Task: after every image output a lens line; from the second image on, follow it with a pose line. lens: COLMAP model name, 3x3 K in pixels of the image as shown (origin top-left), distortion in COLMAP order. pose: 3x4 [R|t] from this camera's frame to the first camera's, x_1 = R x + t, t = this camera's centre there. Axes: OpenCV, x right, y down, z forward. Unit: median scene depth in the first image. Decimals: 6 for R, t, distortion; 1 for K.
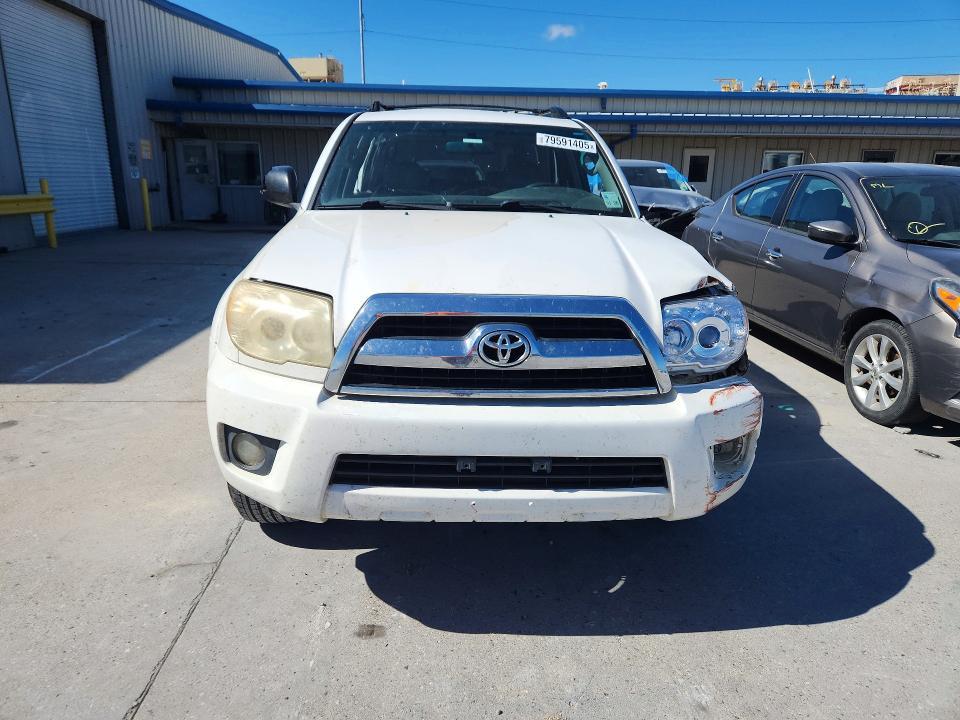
lens RADIAL K [[654.5, 0, 483.2], [0, 654.5, 360.2], [0, 0, 1]] dist [0.012755, -0.001336]
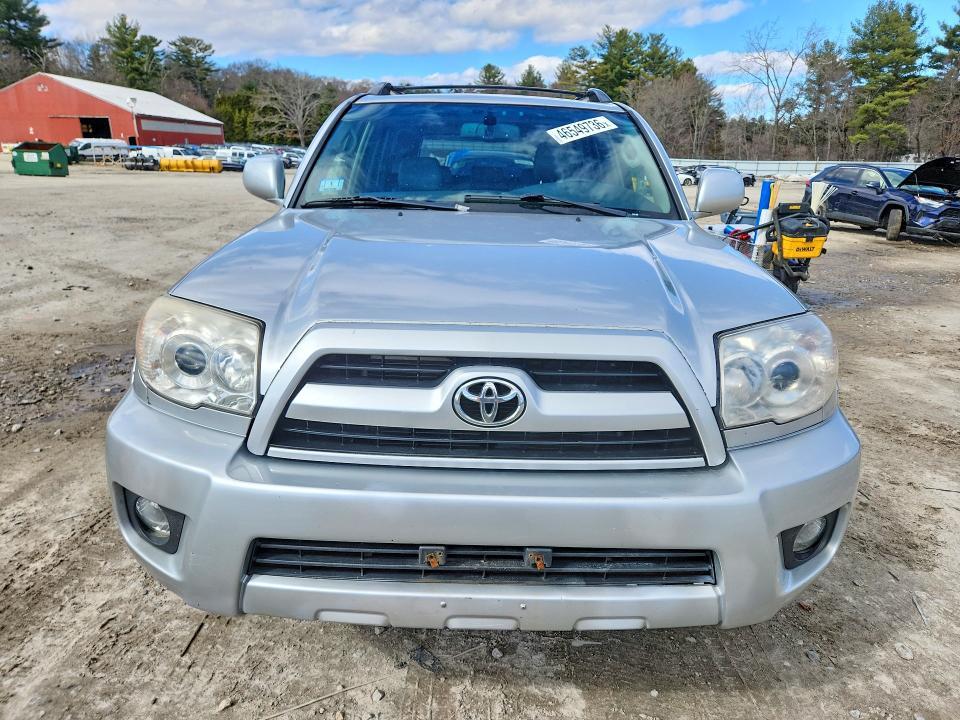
lens RADIAL K [[654.5, 0, 474.8], [0, 654.5, 357.6], [0, 0, 1]] dist [0.012755, -0.001336]
pose [[0.995688, 0.027451, -0.088607, 0.078725], [-0.027332, 0.999623, 0.002557, -0.068554], [0.088644, -0.000124, 0.996063, 0.270821]]
